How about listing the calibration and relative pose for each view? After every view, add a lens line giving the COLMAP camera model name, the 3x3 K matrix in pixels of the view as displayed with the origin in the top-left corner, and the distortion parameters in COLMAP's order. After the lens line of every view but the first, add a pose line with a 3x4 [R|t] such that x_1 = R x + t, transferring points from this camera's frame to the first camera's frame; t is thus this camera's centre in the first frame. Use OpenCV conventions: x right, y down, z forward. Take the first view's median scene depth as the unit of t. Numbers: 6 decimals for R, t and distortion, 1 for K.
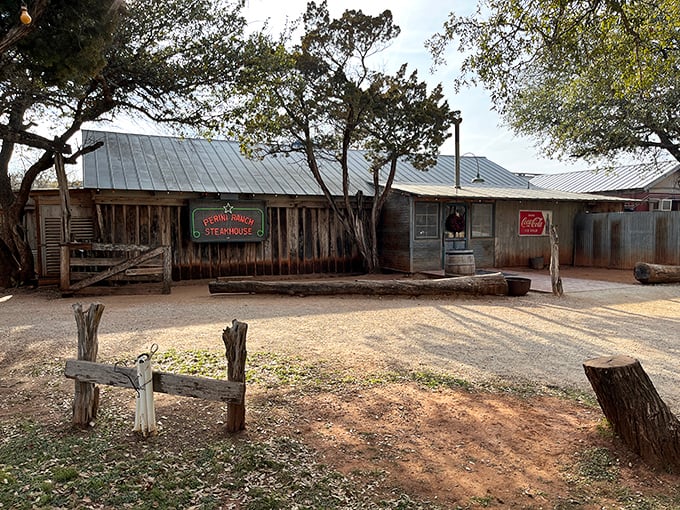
lens RADIAL K [[513.1, 0, 340.1], [0, 513.1, 255.5], [0, 0, 1]] dist [-0.000196, -0.000554]
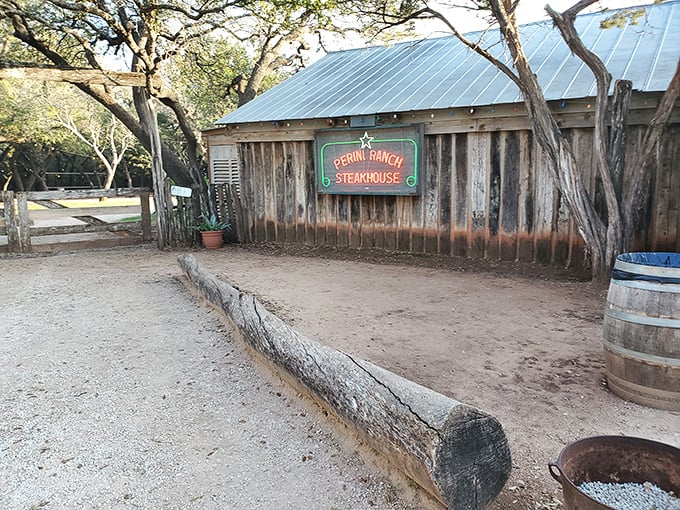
lens RADIAL K [[513.1, 0, 340.1], [0, 513.1, 255.5], [0, 0, 1]] dist [-0.000196, -0.000554]
pose [[0.571308, 0.140073, -0.808694, 0.277409], [-0.025128, 0.987852, 0.153352, -0.047191], [0.820351, -0.067290, 0.567888, 0.594430]]
